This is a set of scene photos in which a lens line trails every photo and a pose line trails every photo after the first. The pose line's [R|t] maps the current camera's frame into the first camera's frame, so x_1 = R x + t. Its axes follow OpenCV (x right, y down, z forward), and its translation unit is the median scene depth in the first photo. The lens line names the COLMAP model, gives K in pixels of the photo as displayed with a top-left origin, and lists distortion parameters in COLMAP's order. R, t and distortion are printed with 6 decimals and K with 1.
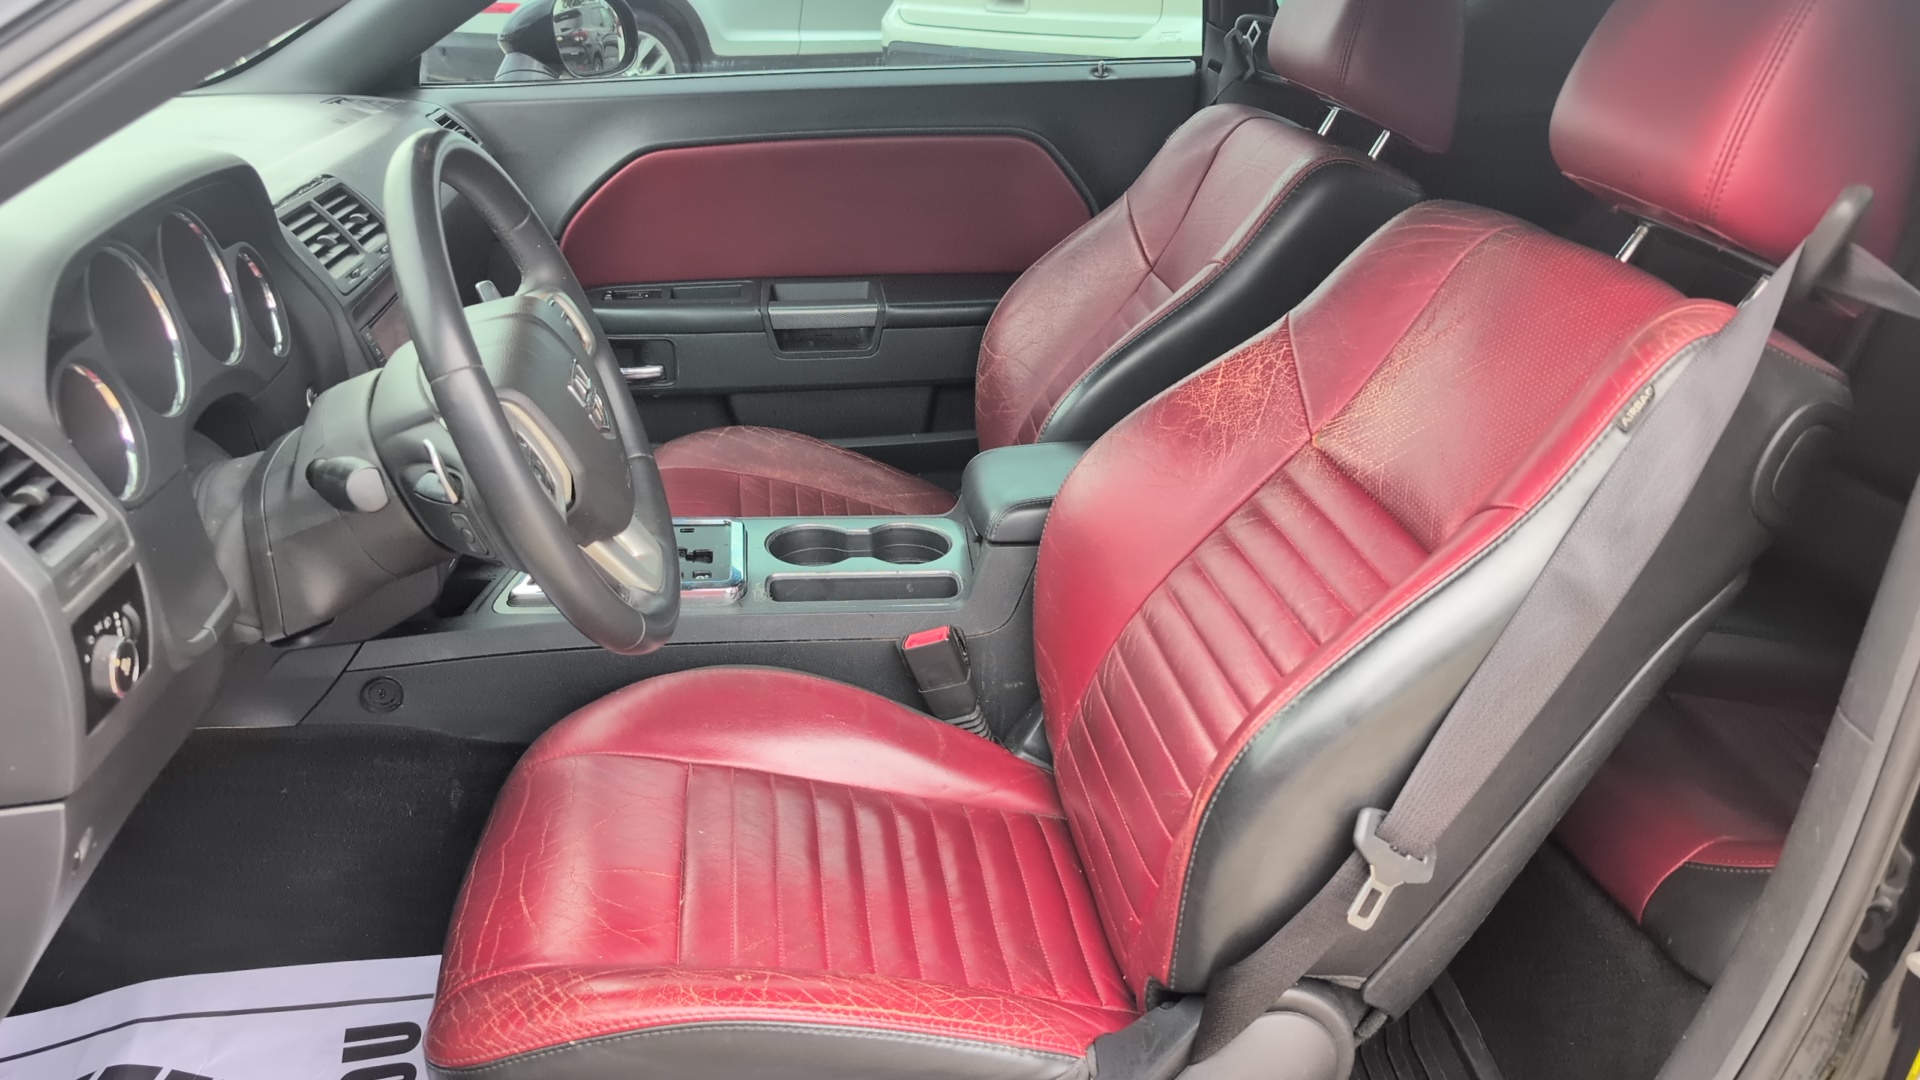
lens RADIAL K [[1686.4, 0, 952.3], [0, 1686.4, 631.5], [0, 0, 1]] dist [0.075210, -0.162146]
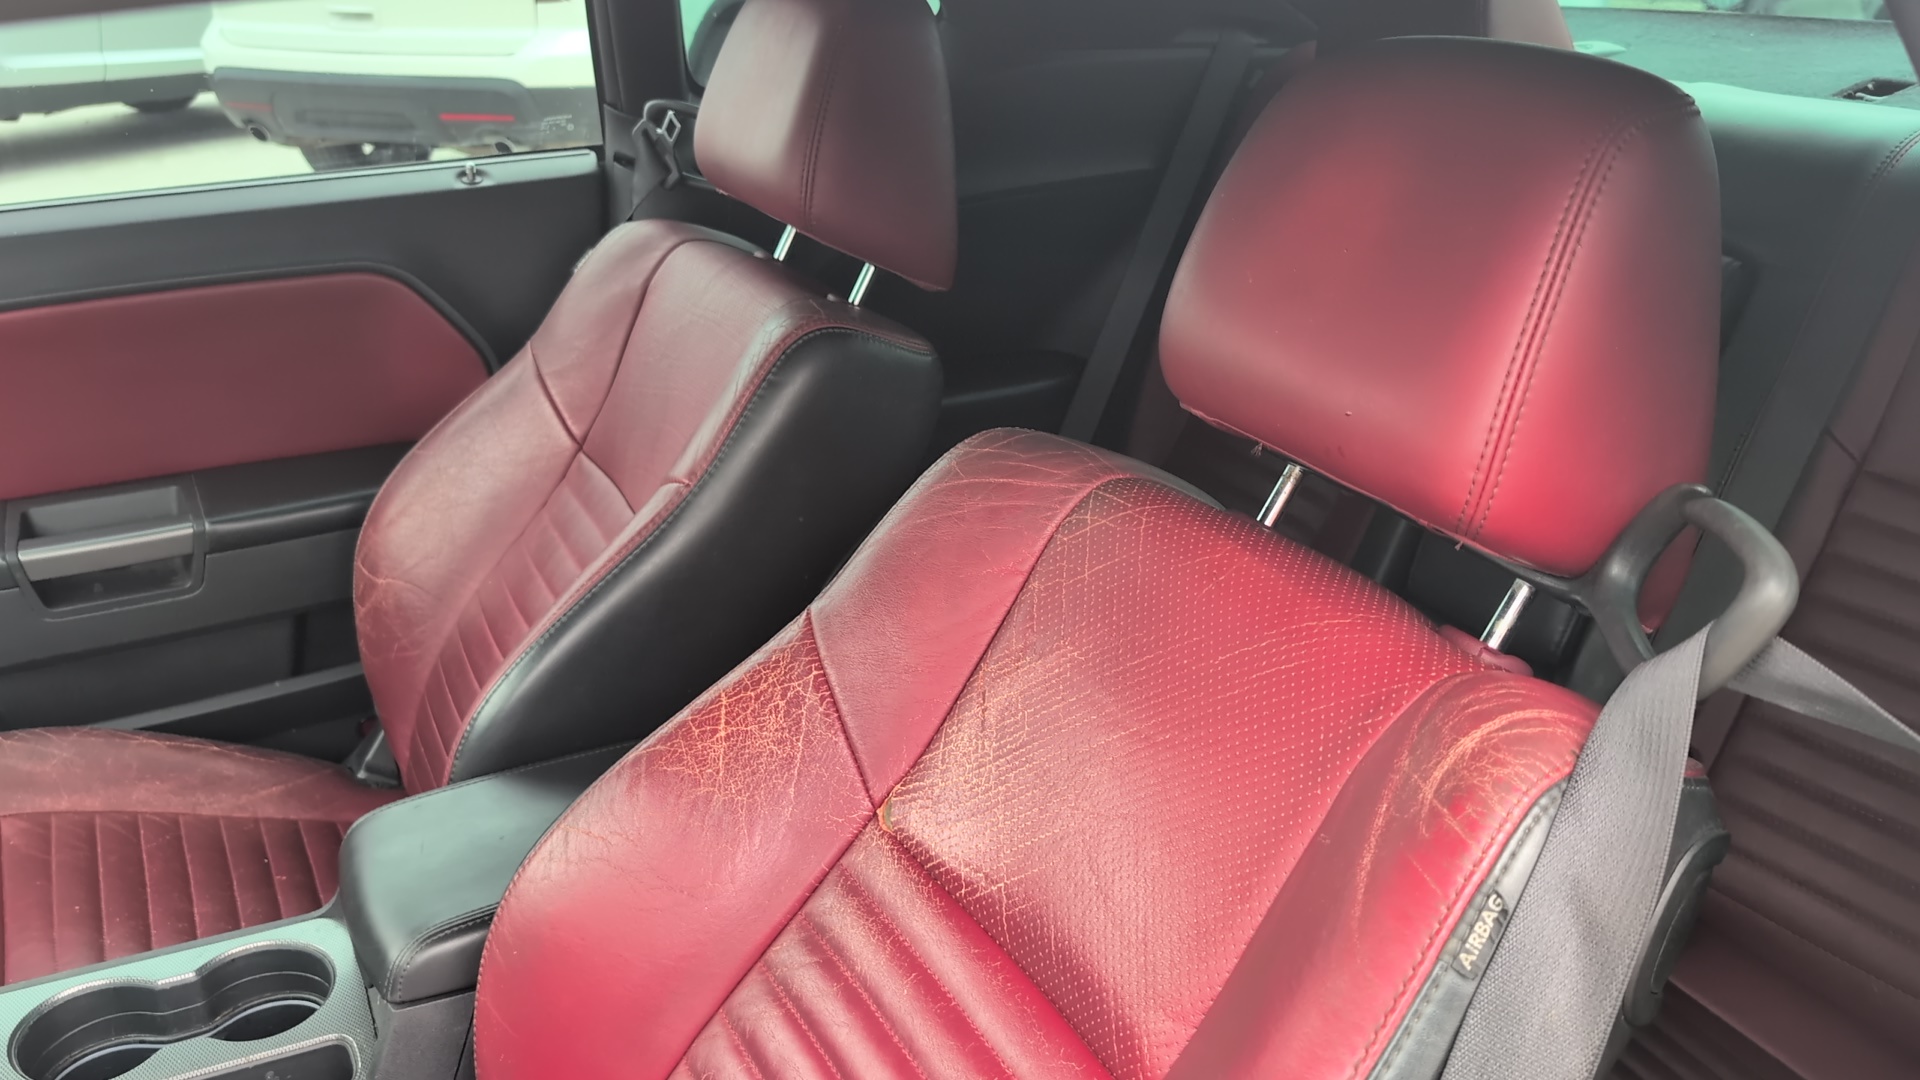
lens RADIAL K [[1686.4, 0, 952.3], [0, 1686.4, 631.5], [0, 0, 1]] dist [0.075210, -0.162146]
pose [[0.941428, -0.136375, 0.308406, 0.031548], [0.133337, 0.990585, 0.031011, -0.137457], [-0.309732, 0.011927, 0.950749, 0.246203]]
